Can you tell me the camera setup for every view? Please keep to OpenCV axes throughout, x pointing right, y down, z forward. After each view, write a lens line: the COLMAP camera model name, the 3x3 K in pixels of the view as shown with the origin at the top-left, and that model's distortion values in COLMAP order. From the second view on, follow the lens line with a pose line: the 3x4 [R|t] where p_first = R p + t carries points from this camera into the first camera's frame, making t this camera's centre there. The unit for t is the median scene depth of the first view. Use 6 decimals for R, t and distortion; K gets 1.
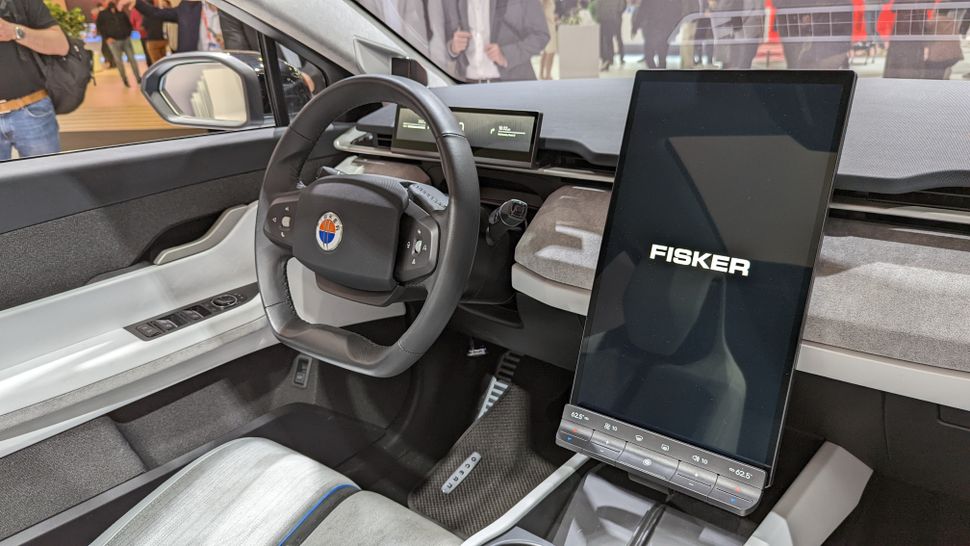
lens RADIAL K [[682.7, 0, 484.8], [0, 682.7, 254.4], [0, 0, 1]] dist [0.002127, -0.001015]
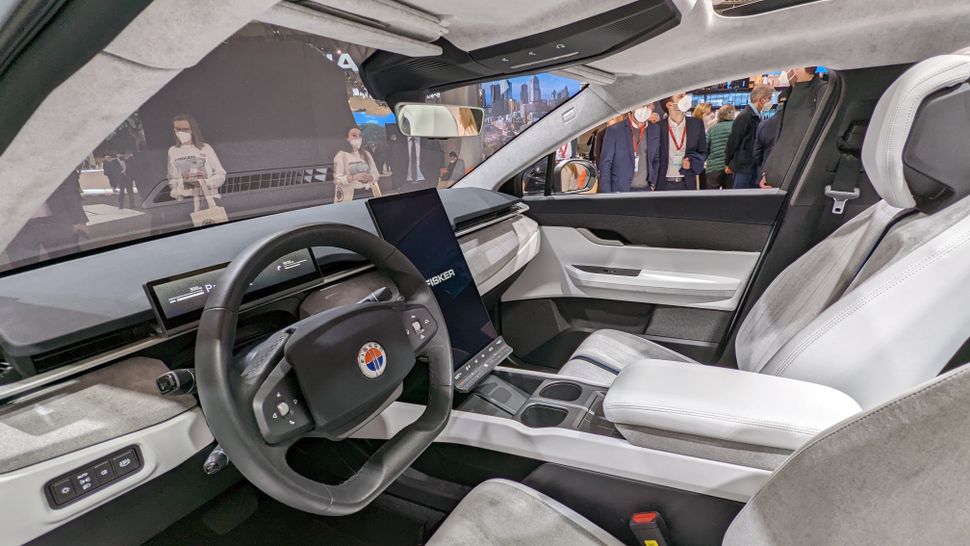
lens RADIAL K [[449.2, 0, 485.0], [0, 449.2, 273.0], [0, 0, 1]] dist [-0.000018, 0.000028]
pose [[-0.138241, -0.217268, 0.966273, -0.821348], [0.382566, 0.888201, 0.254446, -0.241850], [-0.913528, 0.404838, -0.039667, 0.727570]]
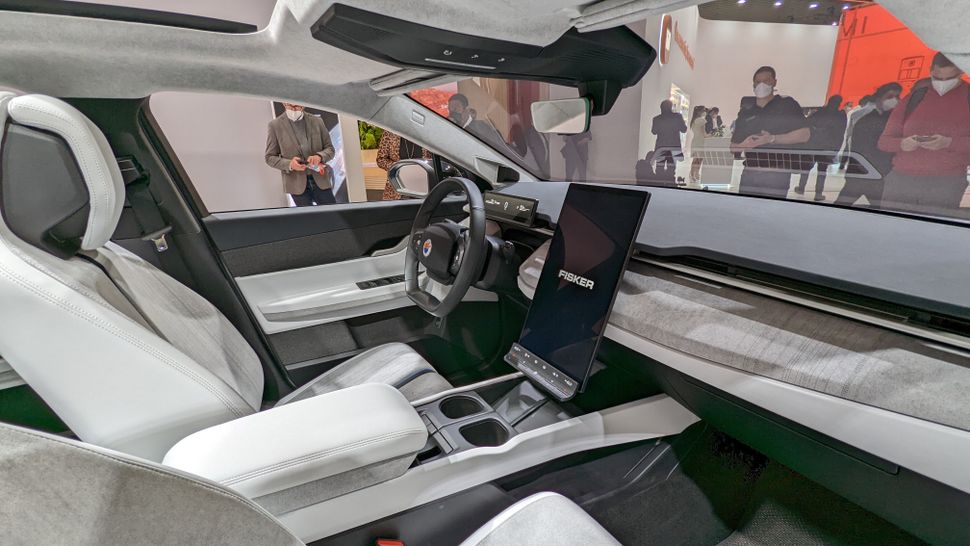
lens RADIAL K [[449.2, 0, 485.0], [0, 449.2, 273.0], [0, 0, 1]] dist [-0.000018, 0.000028]
pose [[0.931218, 0.121849, -0.343491, 0.407063], [-0.126458, 0.991931, 0.009040, 0.008984], [0.341821, 0.035019, 0.939112, -0.262631]]
